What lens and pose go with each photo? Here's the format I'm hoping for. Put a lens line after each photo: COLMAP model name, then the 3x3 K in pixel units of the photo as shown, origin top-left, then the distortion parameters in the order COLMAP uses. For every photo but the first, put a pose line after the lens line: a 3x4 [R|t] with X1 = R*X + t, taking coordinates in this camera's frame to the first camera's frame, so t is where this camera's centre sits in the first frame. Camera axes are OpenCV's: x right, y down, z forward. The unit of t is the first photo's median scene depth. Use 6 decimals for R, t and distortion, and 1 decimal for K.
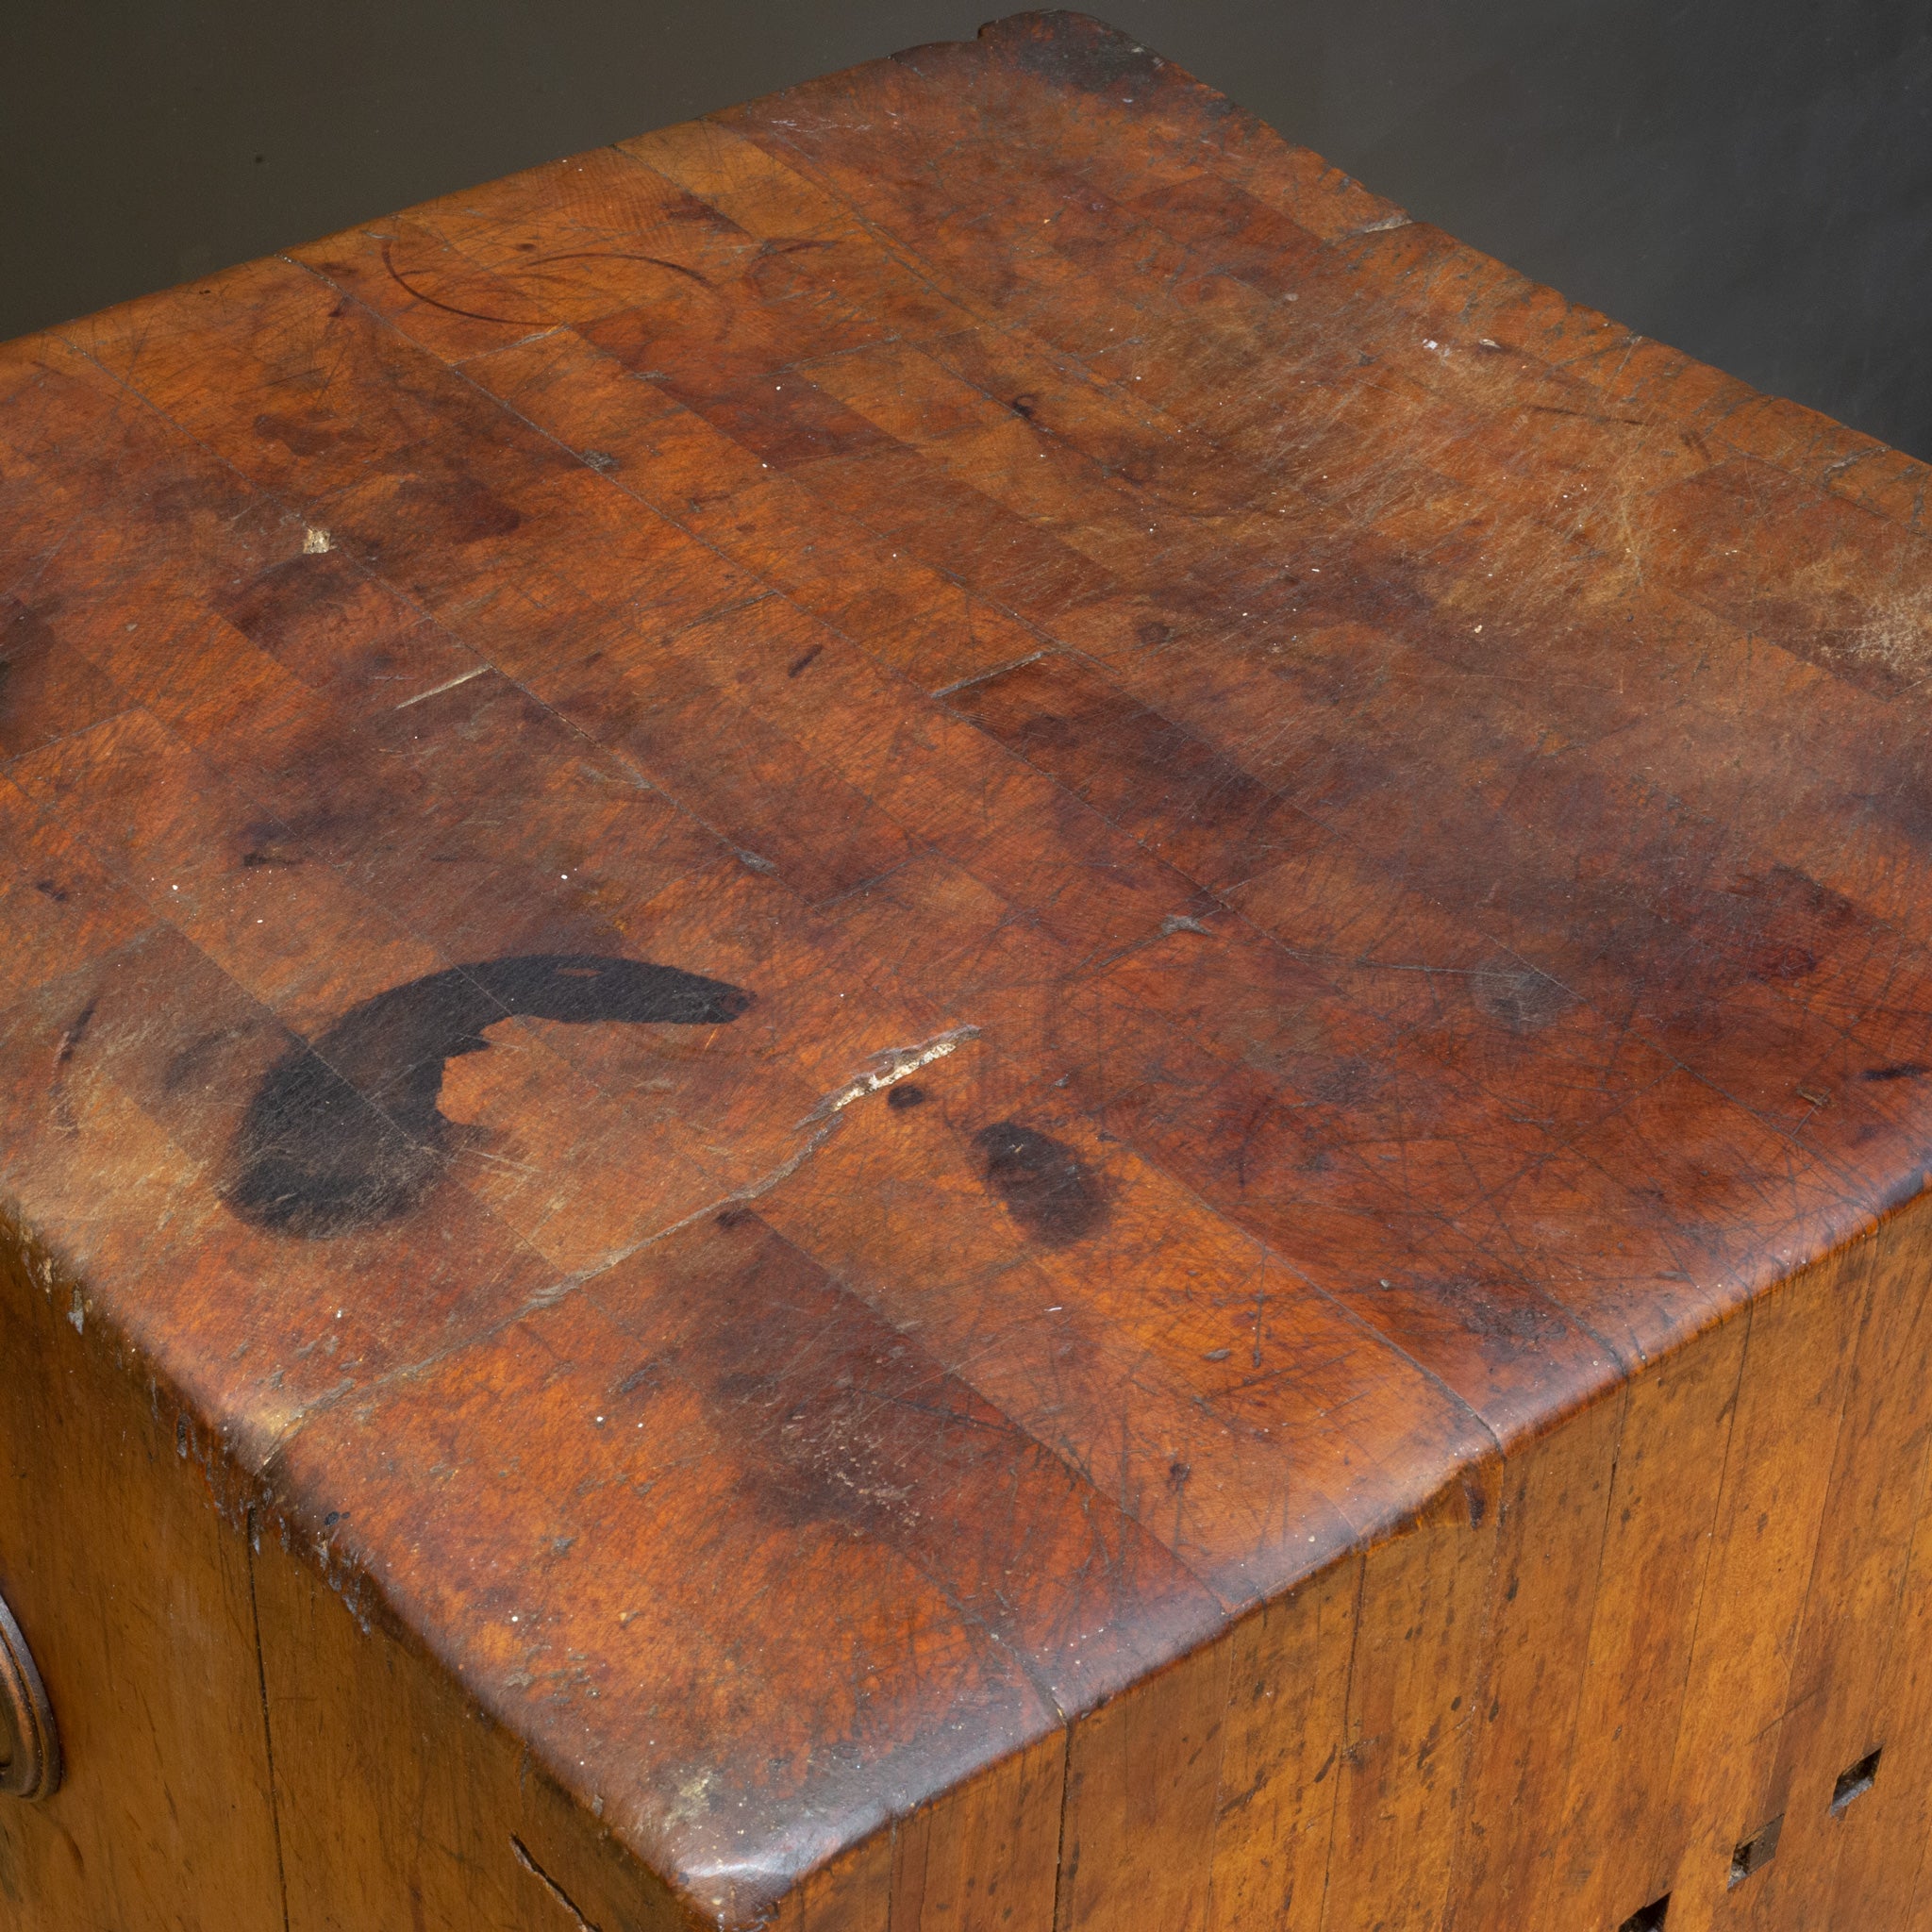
lens RADIAL K [[4447.0, 0, 966.0], [0, 4447.0, 966.0], [0, 0, 1]] dist [-0.072053, -0.615887]
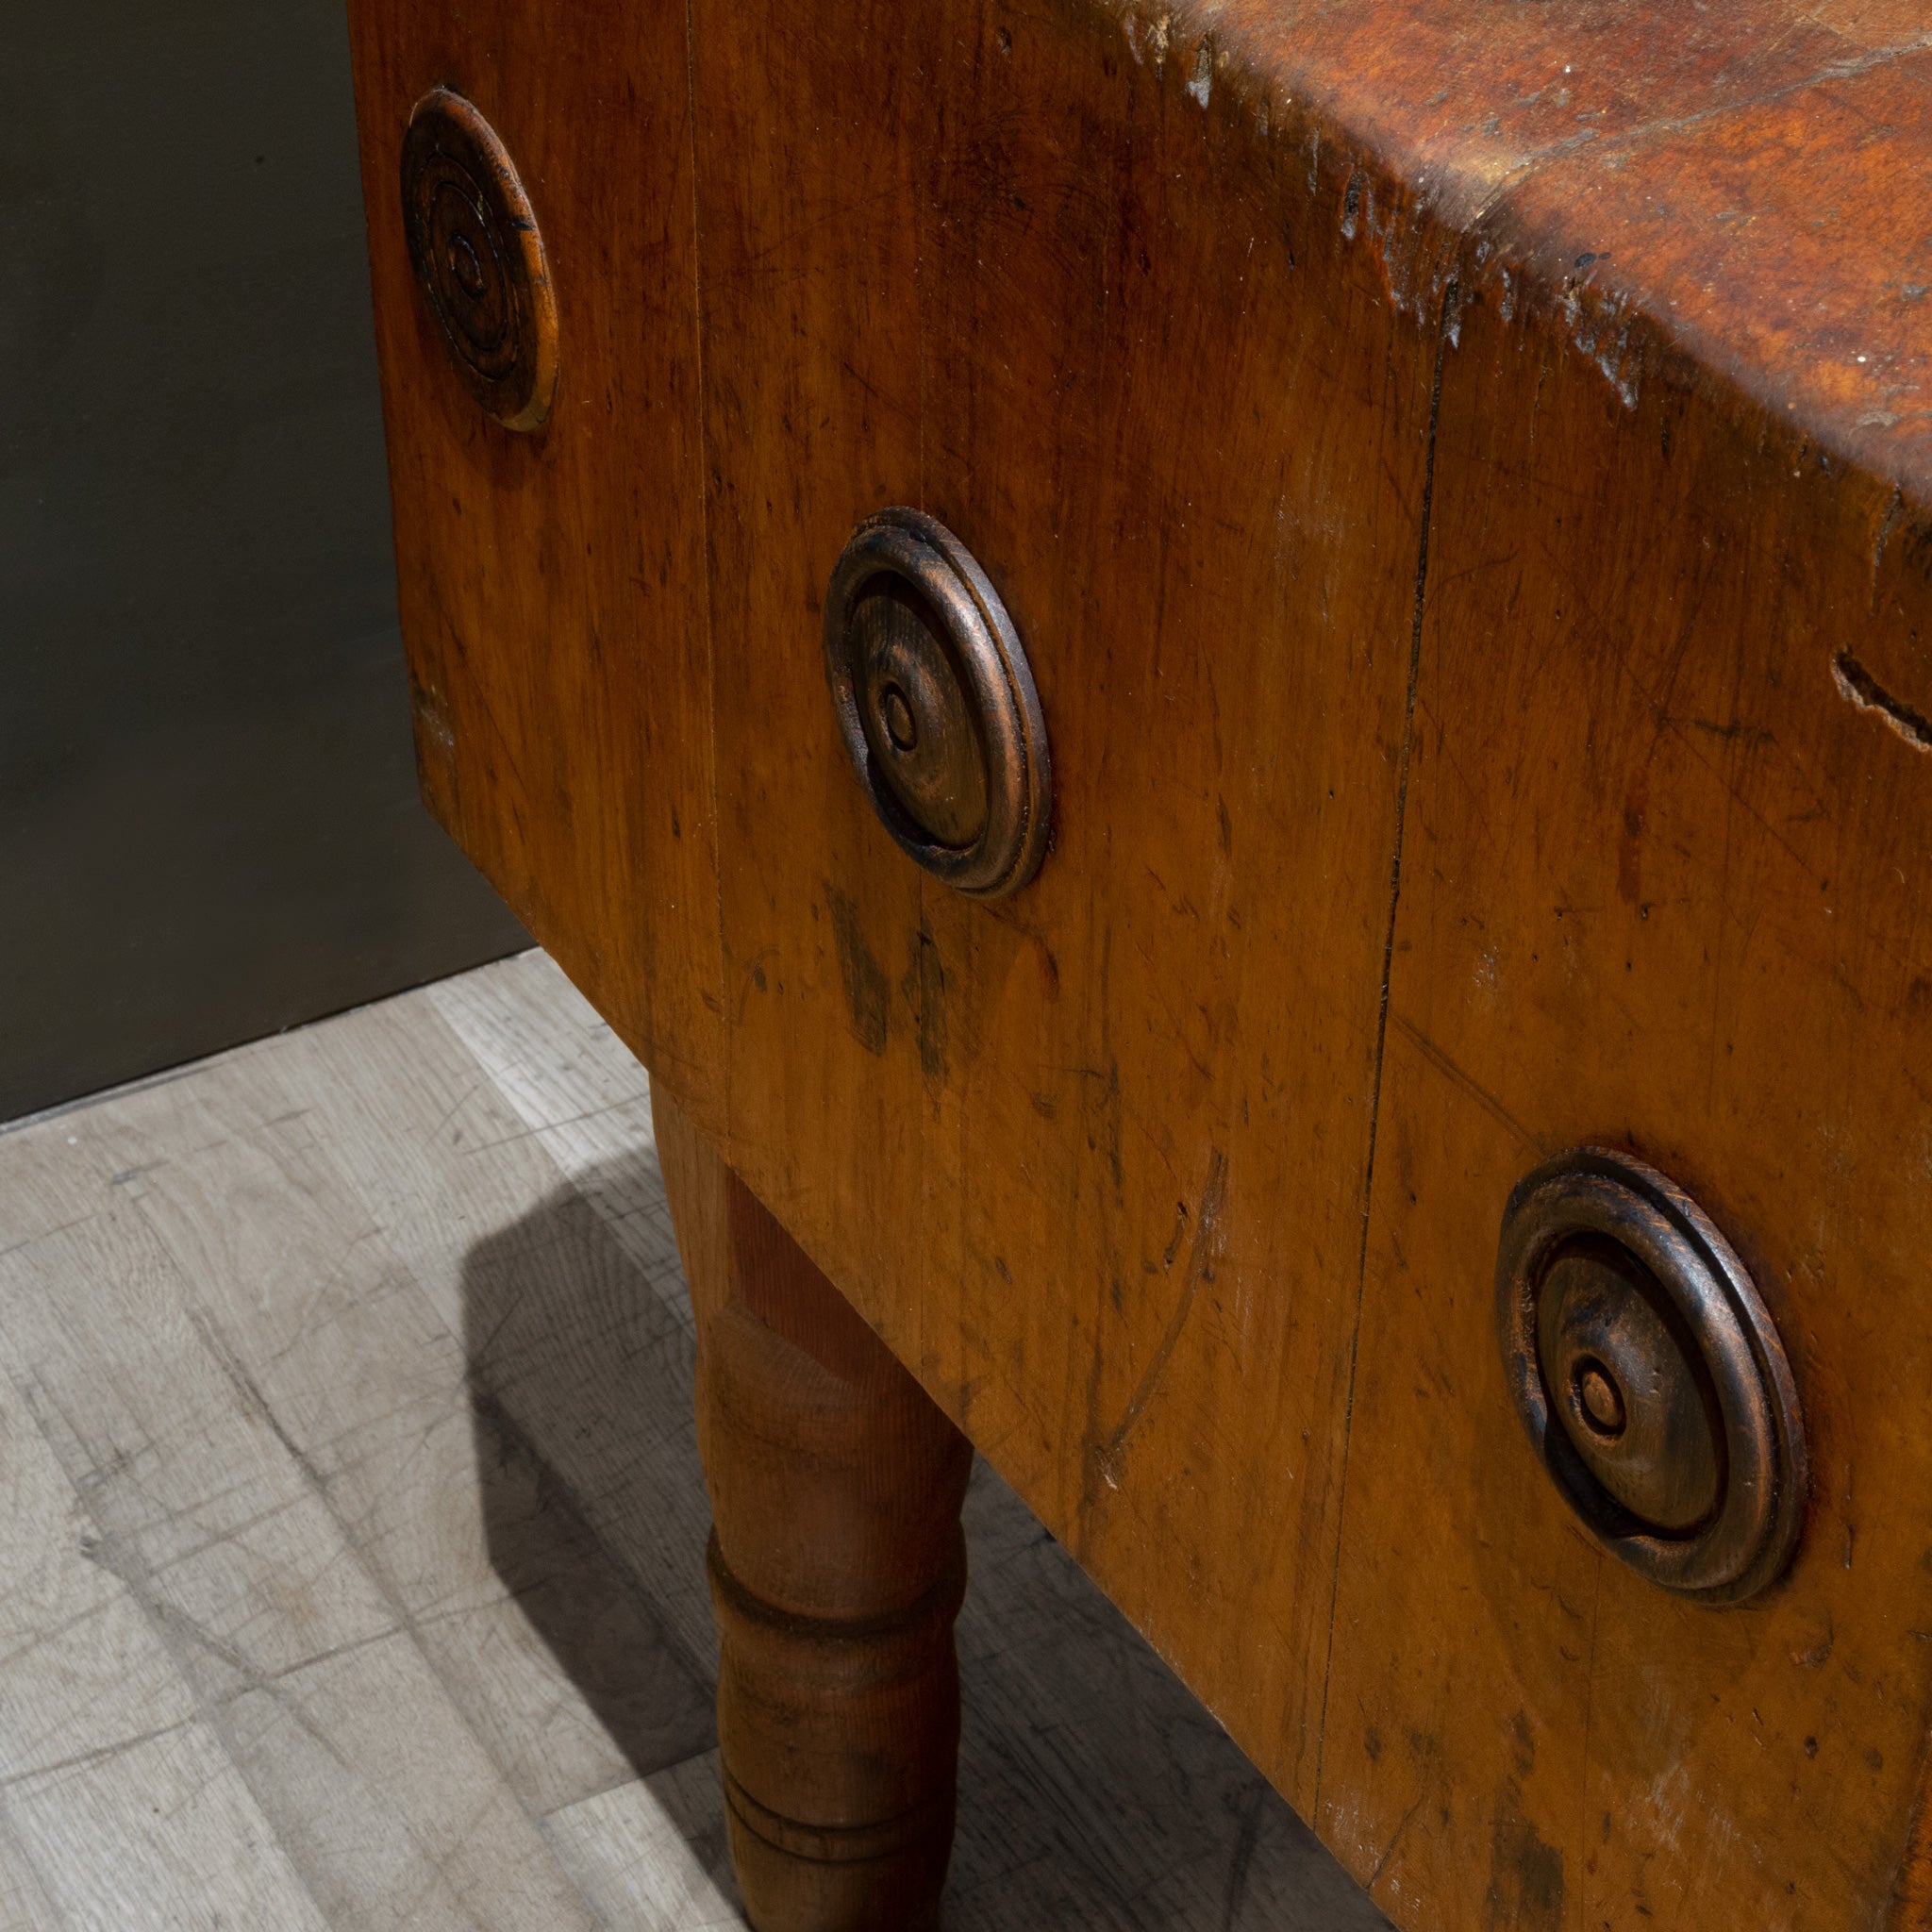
lens RADIAL K [[4447.0, 0, 966.0], [0, 4447.0, 966.0], [0, 0, 1]] dist [-0.072053, -0.615887]
pose [[0.988563, 0.074625, -0.131048, -0.135494], [-0.074219, 0.997210, 0.007991, 0.235425], [0.131278, 0.001827, 0.991344, 0.255001]]
